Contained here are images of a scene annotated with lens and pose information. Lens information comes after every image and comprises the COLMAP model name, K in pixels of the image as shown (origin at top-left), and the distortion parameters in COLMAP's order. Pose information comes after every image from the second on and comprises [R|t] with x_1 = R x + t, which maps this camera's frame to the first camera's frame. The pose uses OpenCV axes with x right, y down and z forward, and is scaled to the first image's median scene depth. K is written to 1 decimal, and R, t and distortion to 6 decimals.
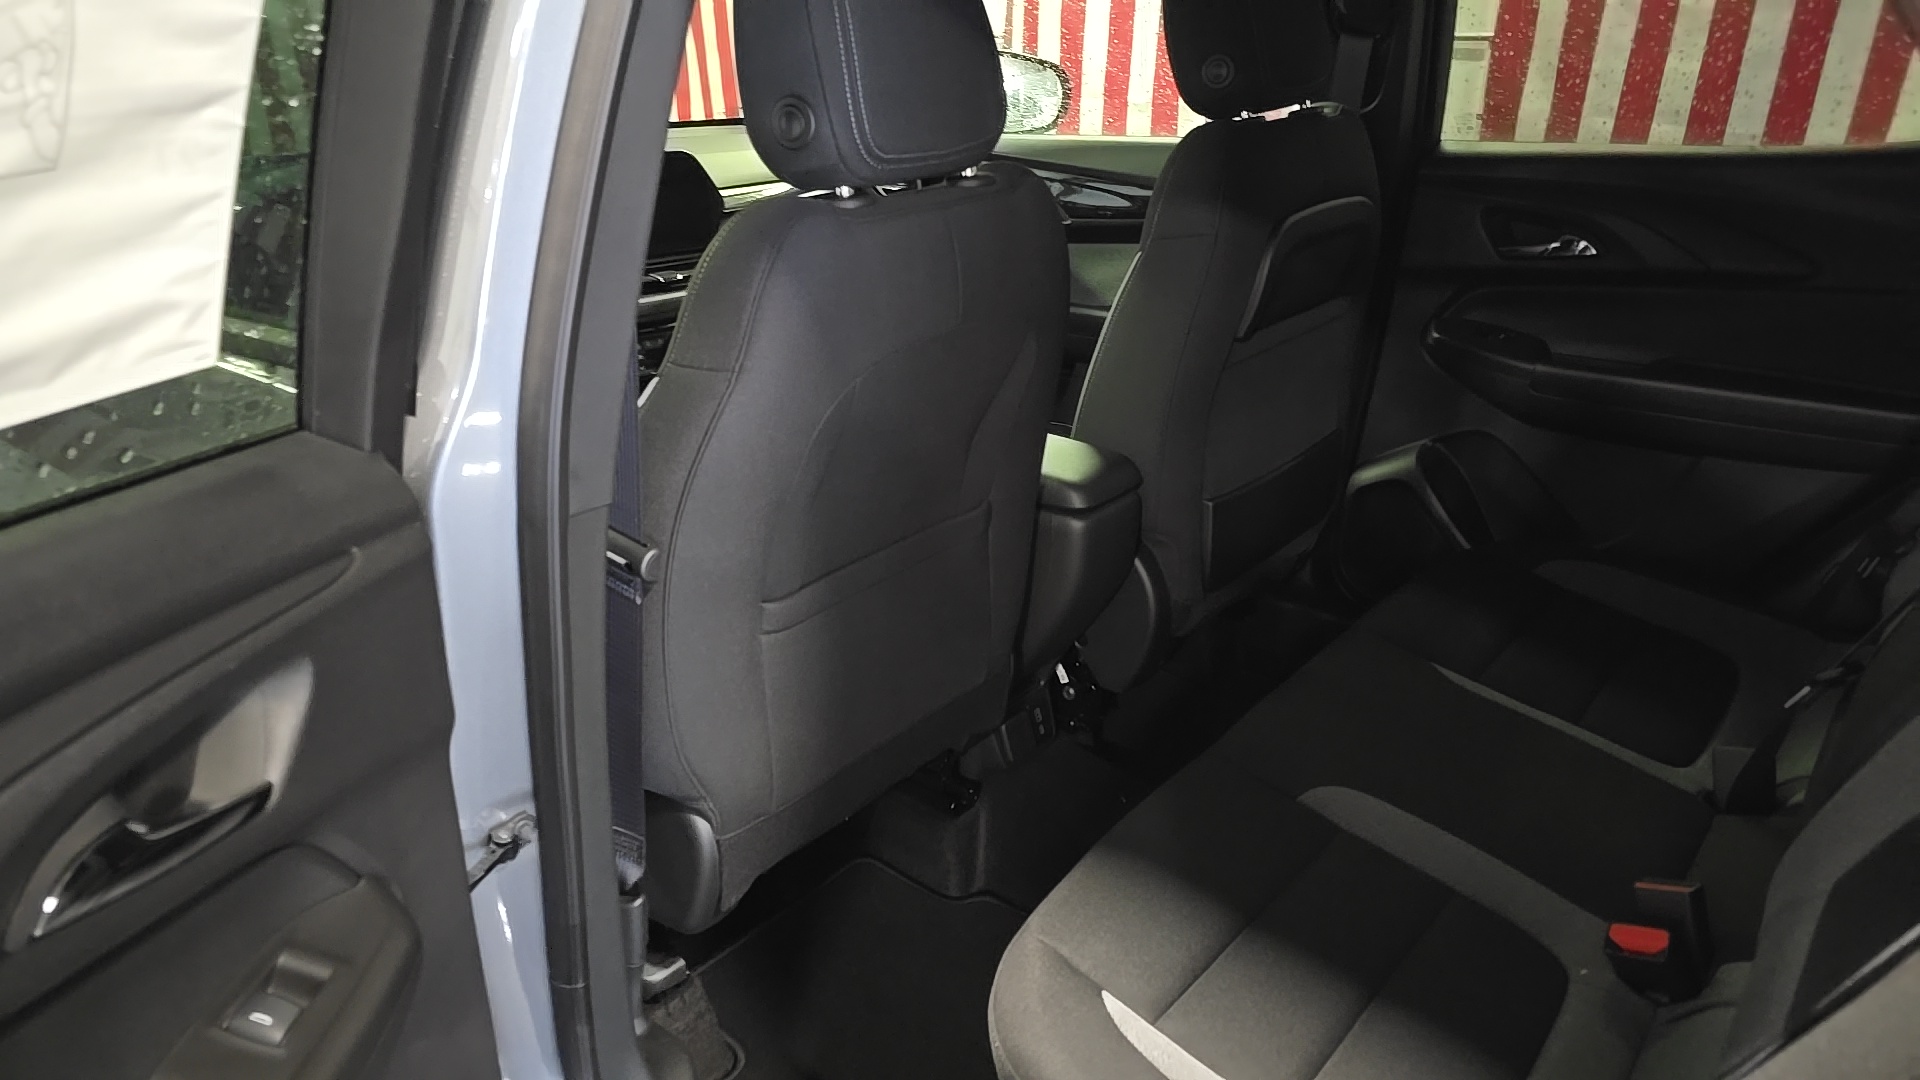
lens RADIAL K [[1379.6, 0, 960.0], [0, 1379.6, 540.0], [0, 0, 1]] dist [0.088017, -0.070119]
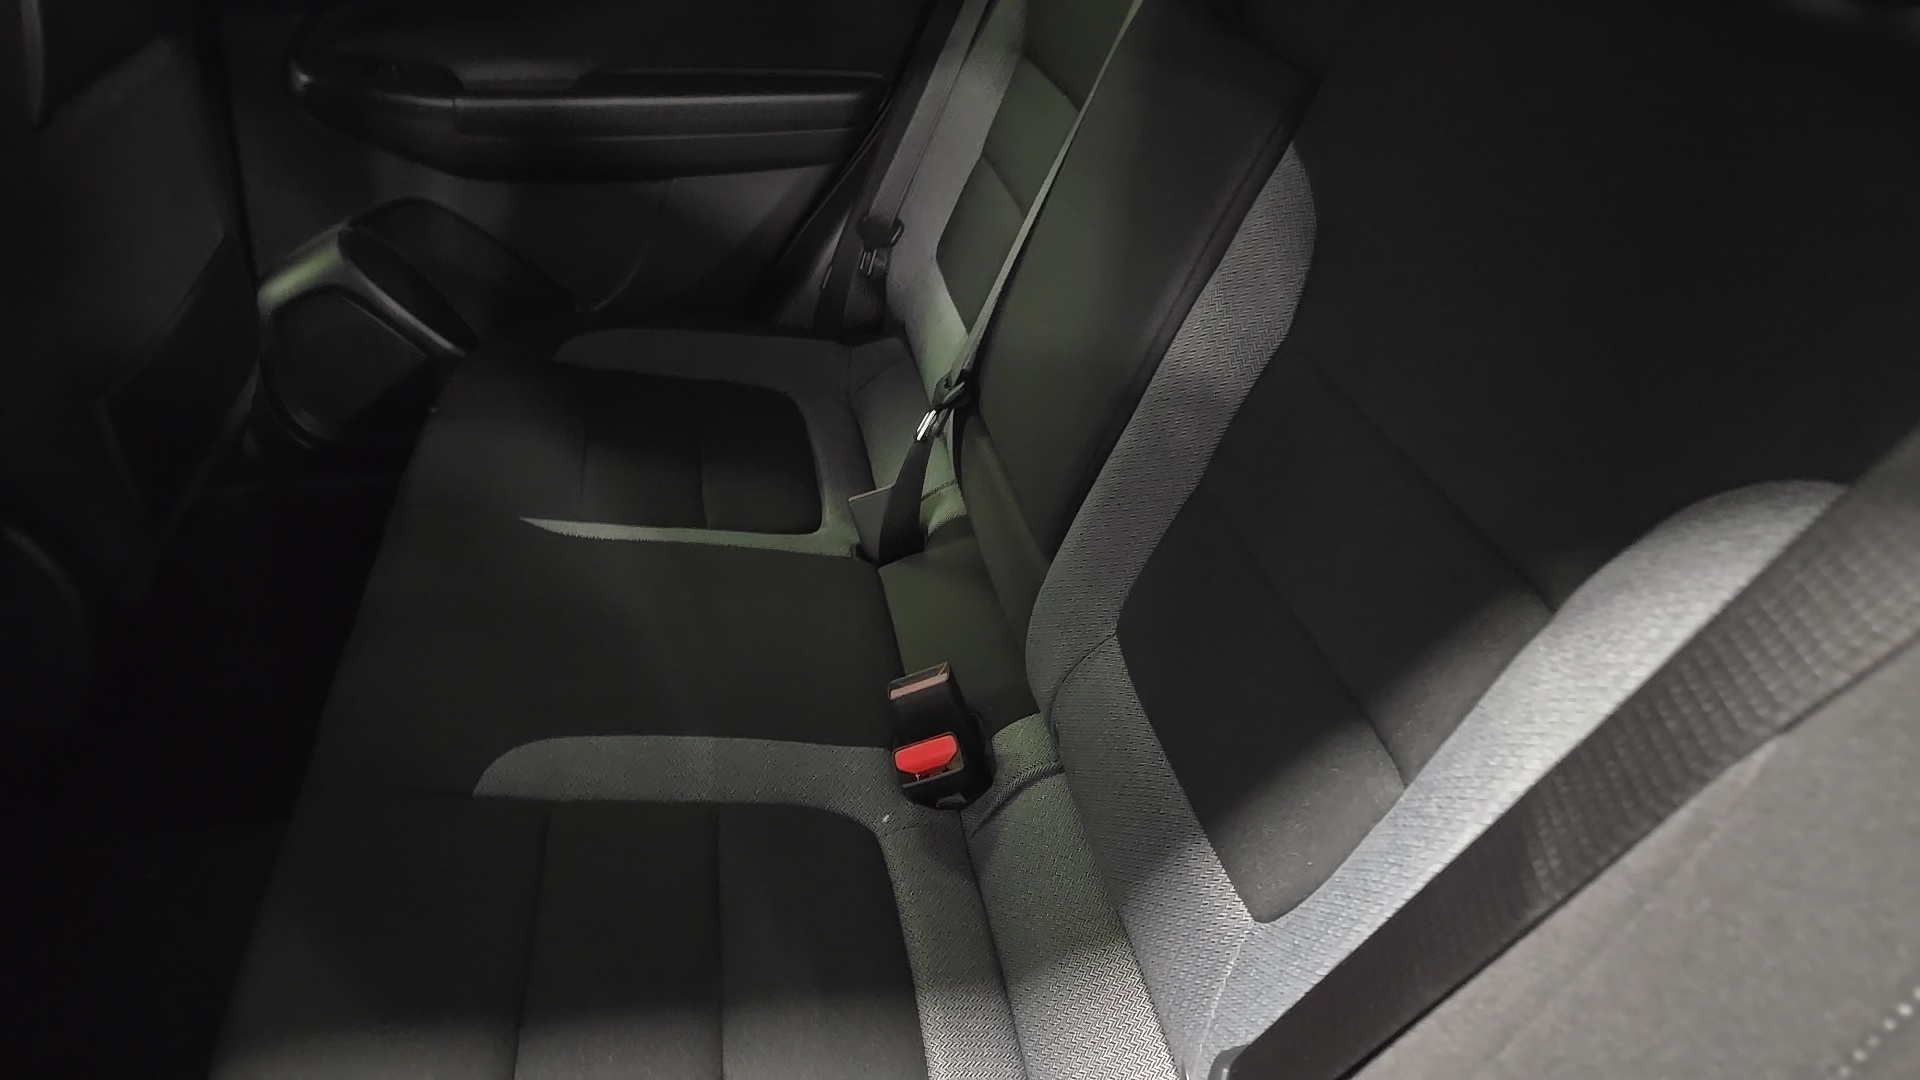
lens RADIAL K [[1379.6, 0, 960.0], [0, 1379.6, 540.0], [0, 0, 1]] dist [0.088017, -0.070119]
pose [[0.663384, -0.369101, 0.650911, -0.003093], [0.250800, 0.929238, 0.271322, -0.039390], [-0.704997, -0.016742, 0.709013, 0.244948]]
